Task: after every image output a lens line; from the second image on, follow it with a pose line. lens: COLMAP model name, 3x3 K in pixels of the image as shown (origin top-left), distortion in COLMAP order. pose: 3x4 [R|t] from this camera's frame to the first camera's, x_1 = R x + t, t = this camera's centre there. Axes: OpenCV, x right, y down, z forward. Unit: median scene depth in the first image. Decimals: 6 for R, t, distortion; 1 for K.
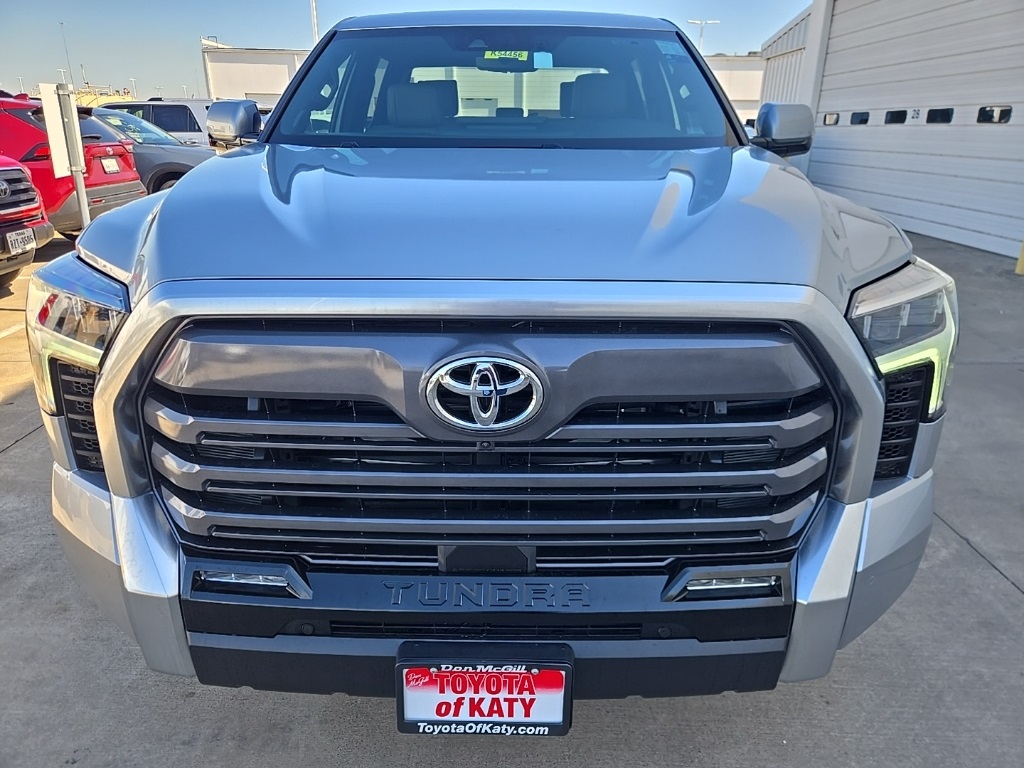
lens RADIAL K [[723.6, 0, 509.9], [0, 723.6, 383.9], [0, 0, 1]] dist [-0.060151, -0.001938]
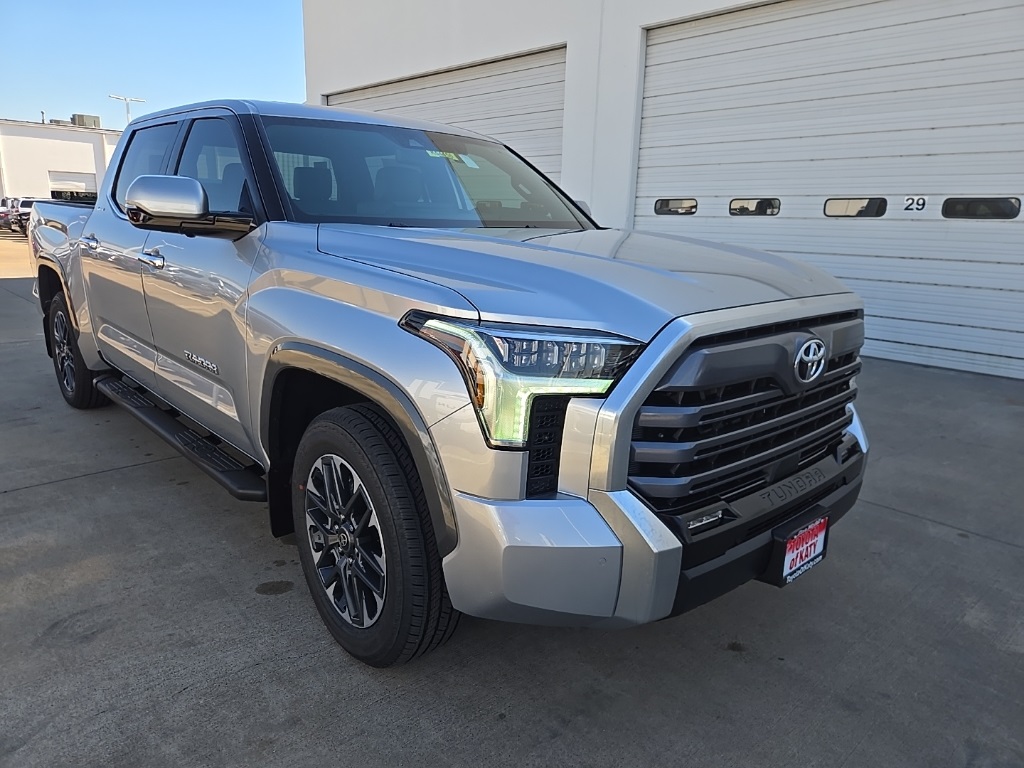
lens RADIAL K [[723.6, 0, 511.9], [0, 723.6, 383.9], [0, 0, 1]] dist [-0.060151, -0.001938]
pose [[0.748277, -0.147906, 0.646688, -1.573817], [0.210909, 0.977290, -0.020521, -0.046481], [-0.628967, 0.151748, 0.762479, 0.098479]]
